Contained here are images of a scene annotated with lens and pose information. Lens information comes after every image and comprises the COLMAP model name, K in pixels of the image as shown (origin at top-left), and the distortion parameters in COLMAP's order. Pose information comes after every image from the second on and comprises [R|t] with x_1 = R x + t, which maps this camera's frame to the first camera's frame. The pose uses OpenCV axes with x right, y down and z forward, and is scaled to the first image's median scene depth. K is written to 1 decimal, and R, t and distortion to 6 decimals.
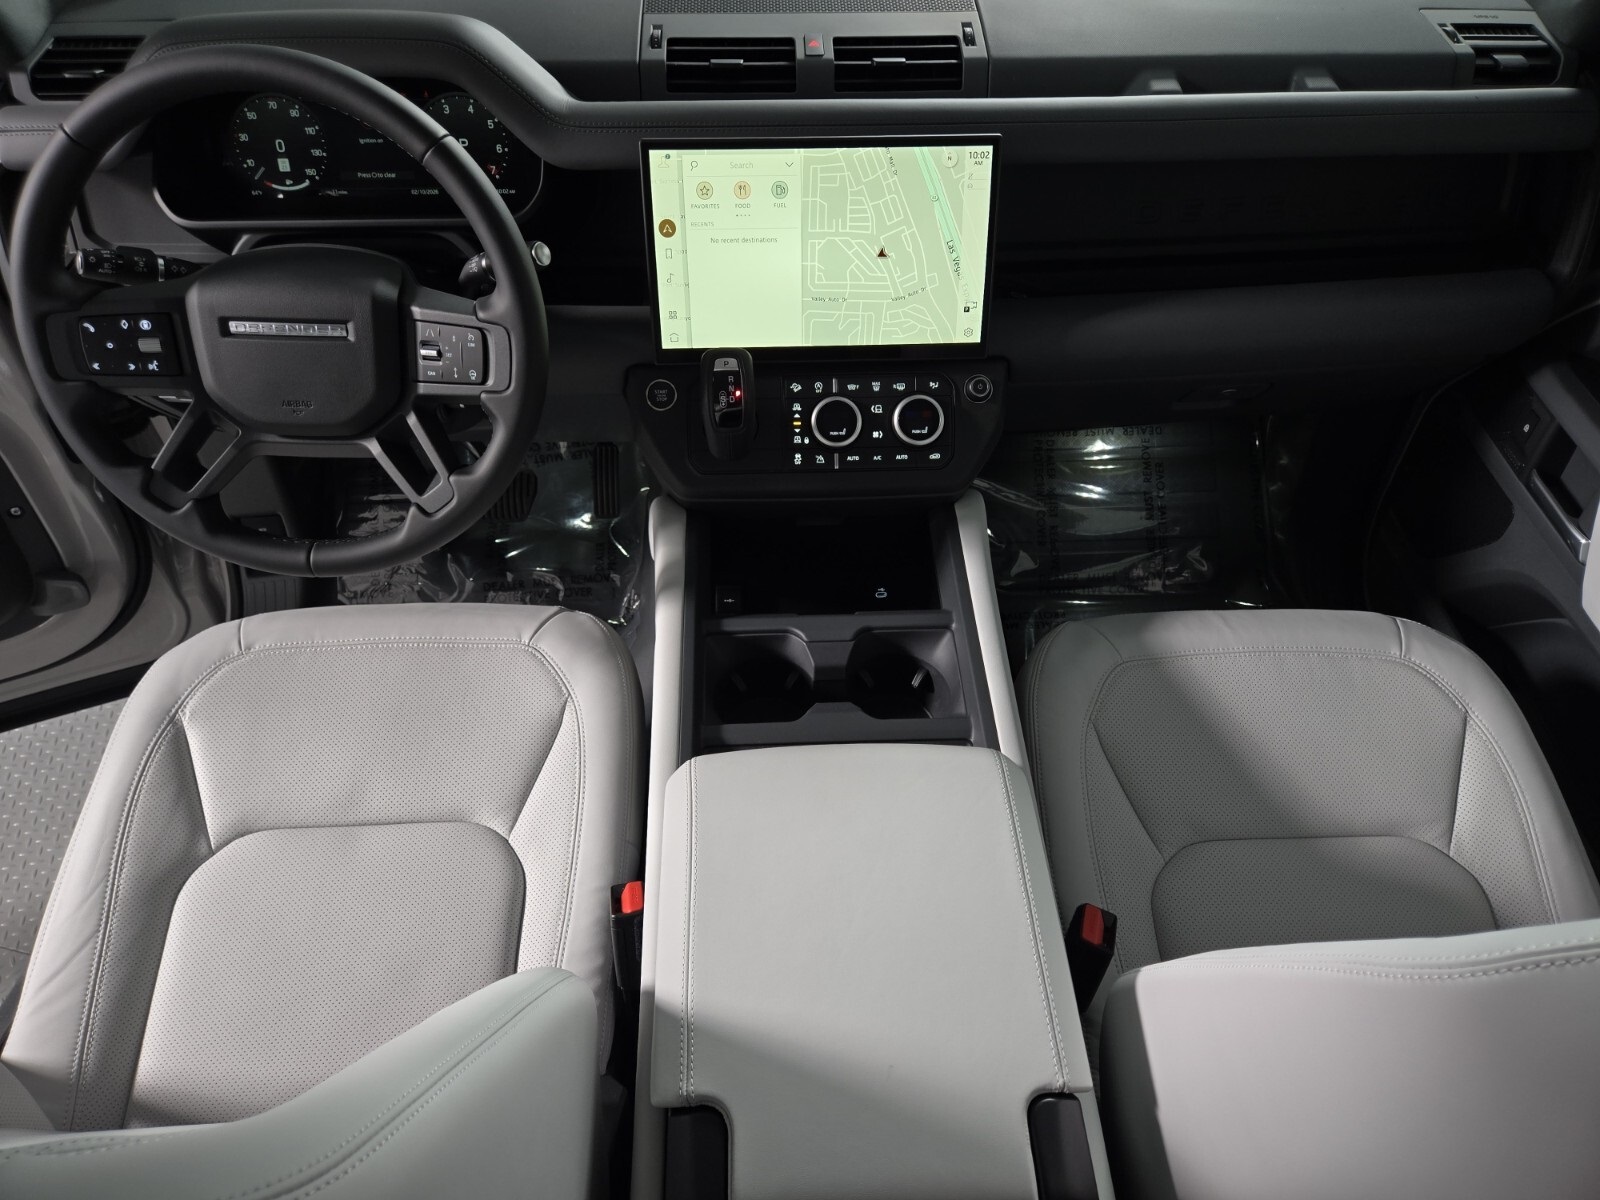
lens RADIAL K [[1110.7, 0, 807.0], [0, 1110.7, 615.5], [0, 0, 1]] dist [0.052424, -0.046885]
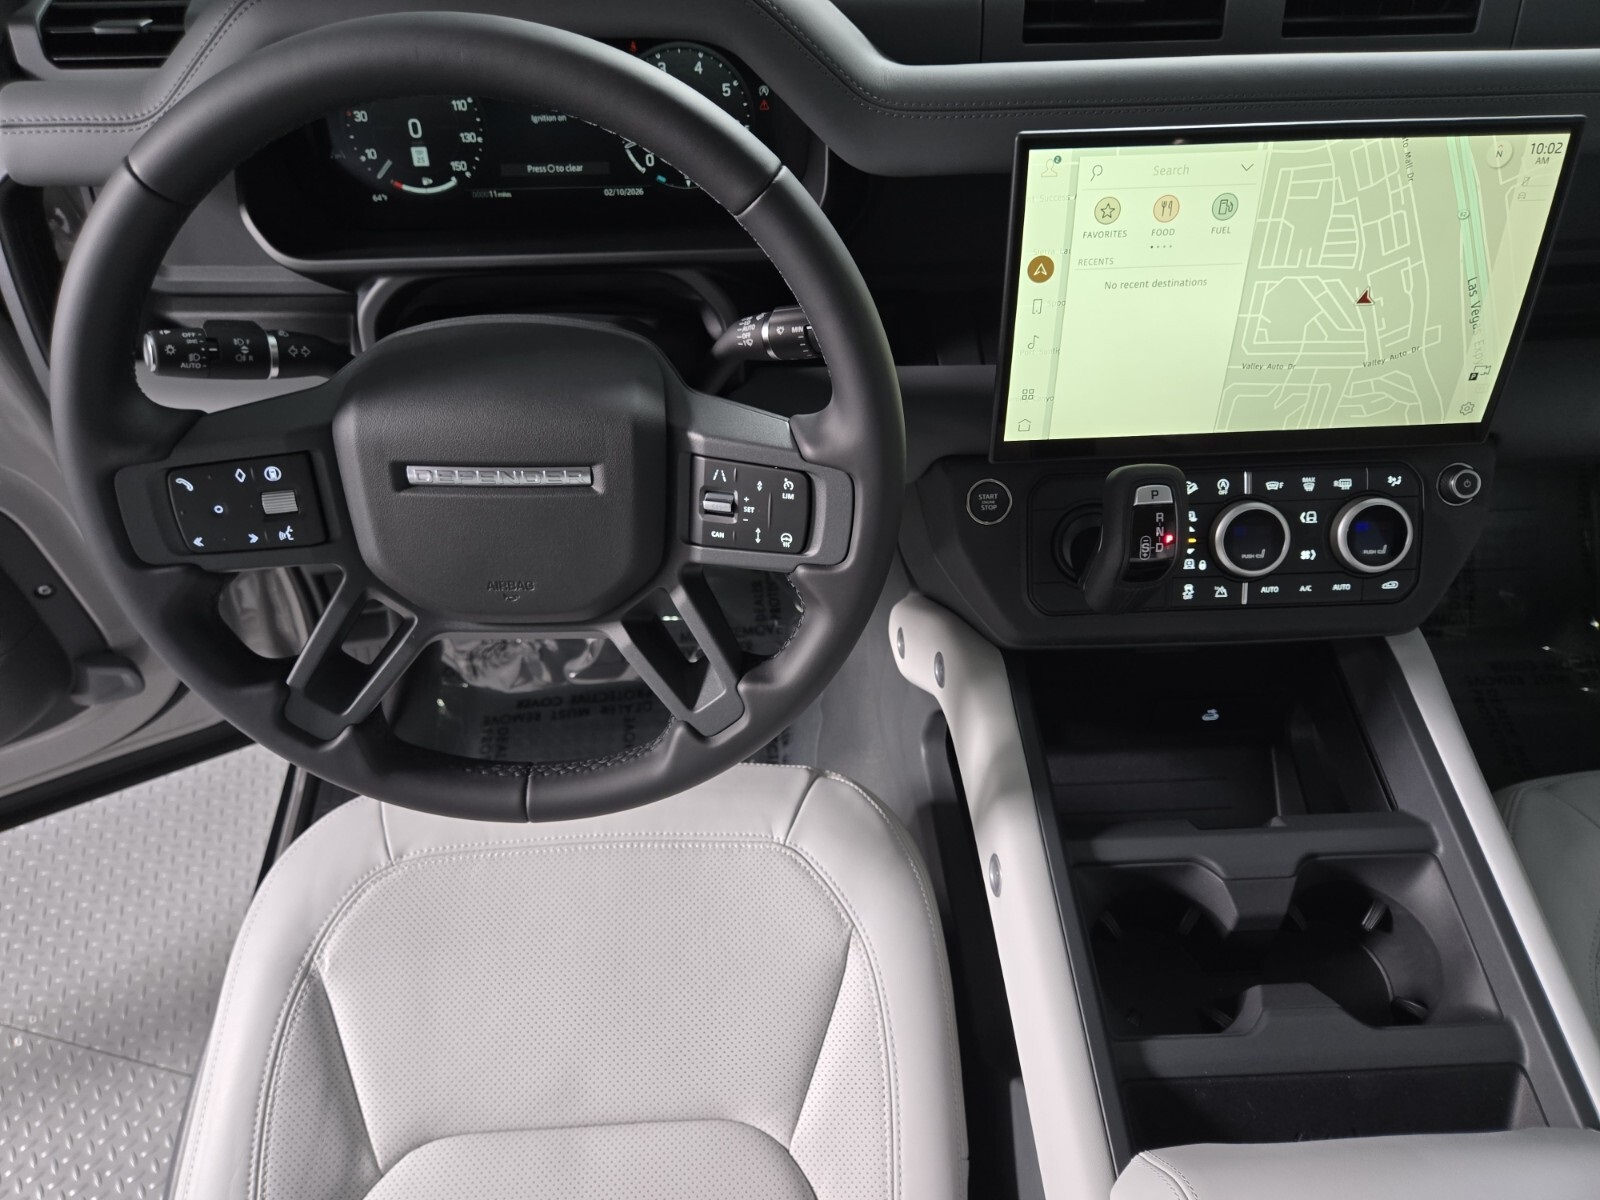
lens RADIAL K [[1110.7, 0, 790.2], [0, 1110.7, 600.3], [0, 0, 1]] dist [0.052424, -0.046885]
pose [[0.999923, -0.009347, -0.008134, -0.261365], [0.010101, 0.995108, 0.098277, -0.217365], [0.007175, -0.098352, 0.995126, 0.332134]]
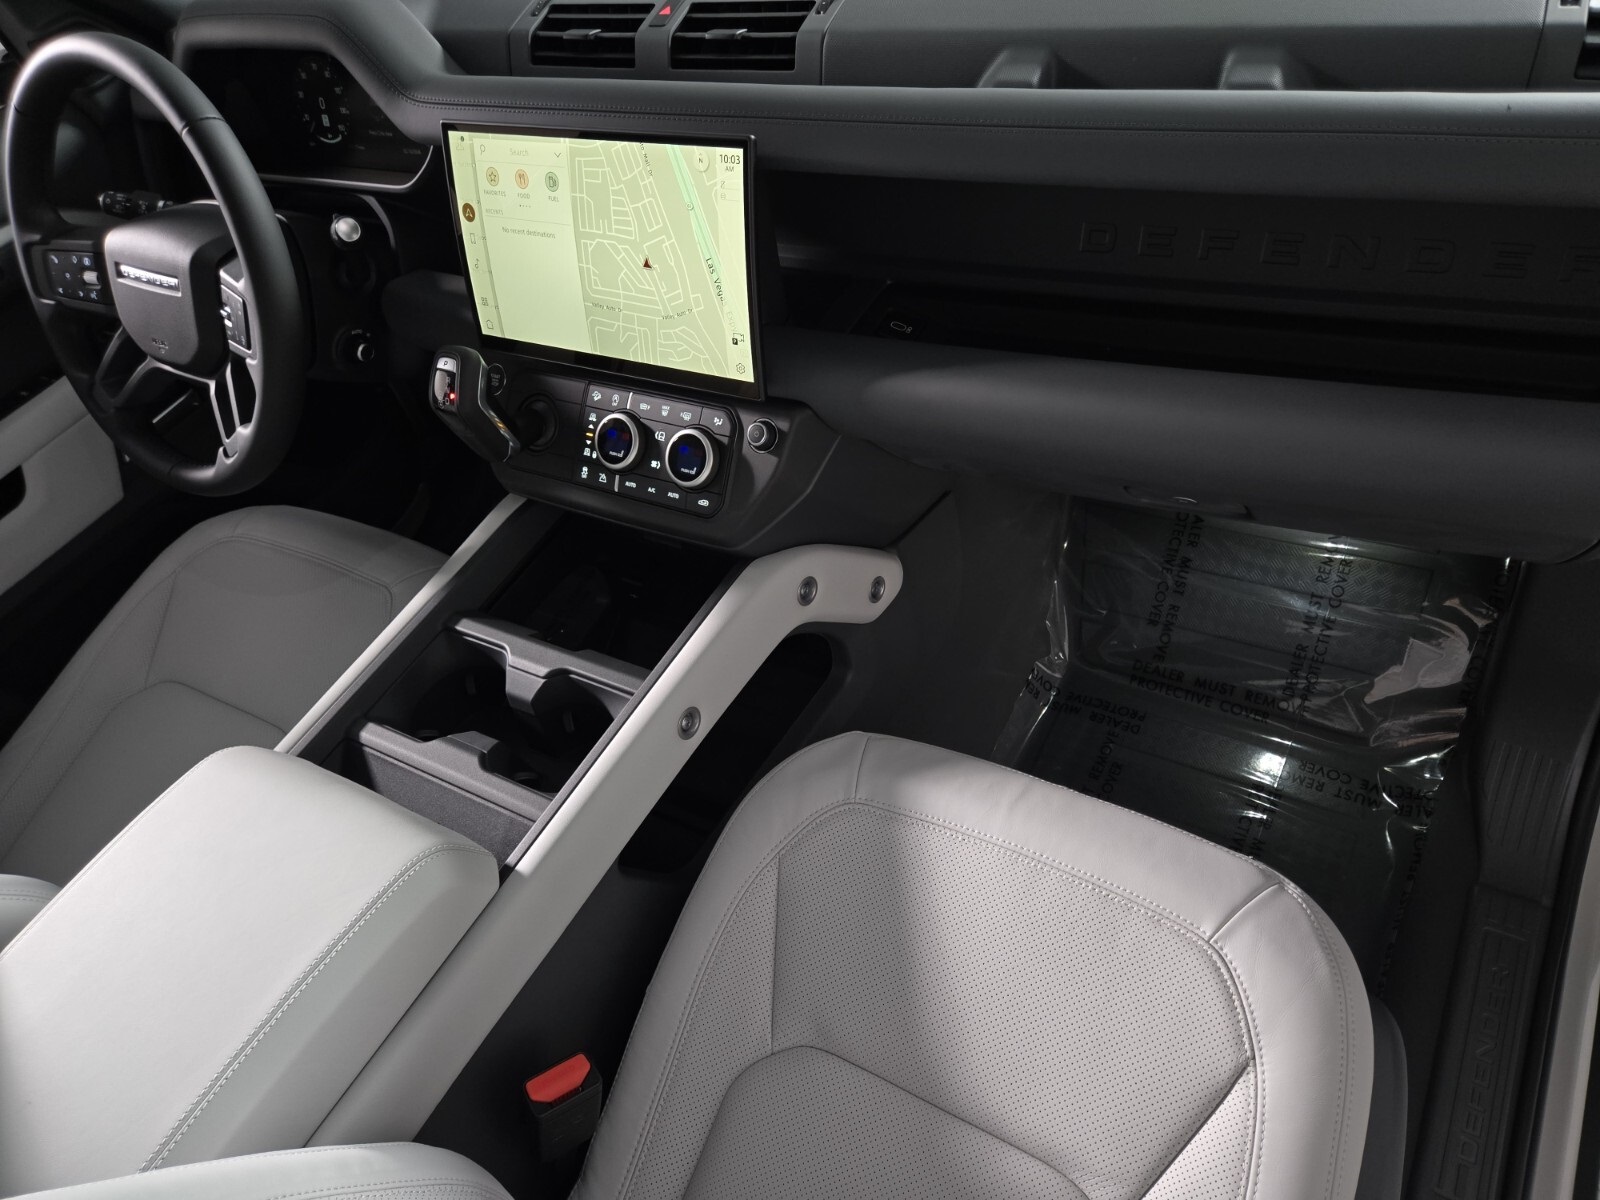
lens RADIAL K [[1110.7, 0, 815.1], [0, 1110.7, 605.1], [0, 0, 1]] dist [0.052424, -0.046885]
pose [[0.823892, 0.264322, -0.501335, 0.680958], [-0.228822, 0.964418, 0.132430, -0.212703], [0.518500, 0.005608, 0.855059, 0.324828]]
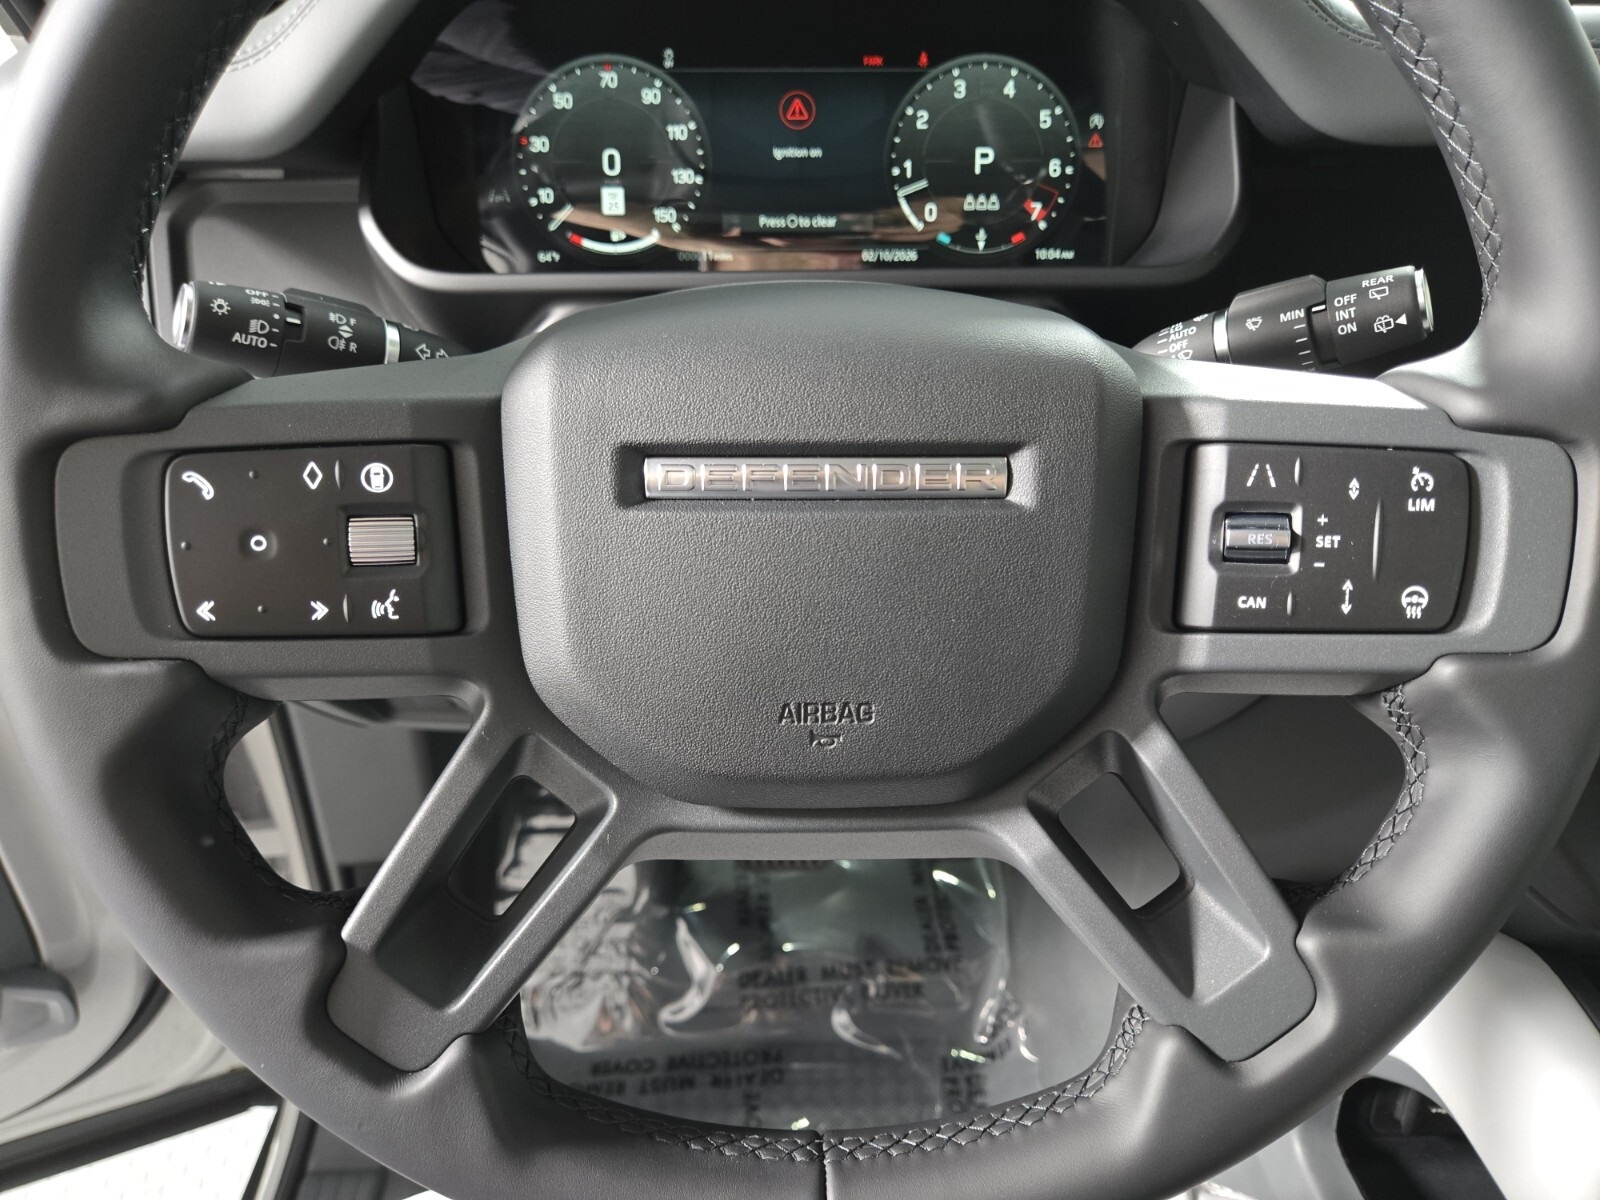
lens RADIAL K [[1110.7, 0, 814.1], [0, 1110.7, 582.4], [0, 0, 1]] dist [0.052424, -0.046885]
pose [[0.999455, -0.025694, -0.020722, -0.406654], [0.020004, 0.970829, -0.238938, -0.135279], [0.026257, 0.238393, 0.970814, 0.625492]]
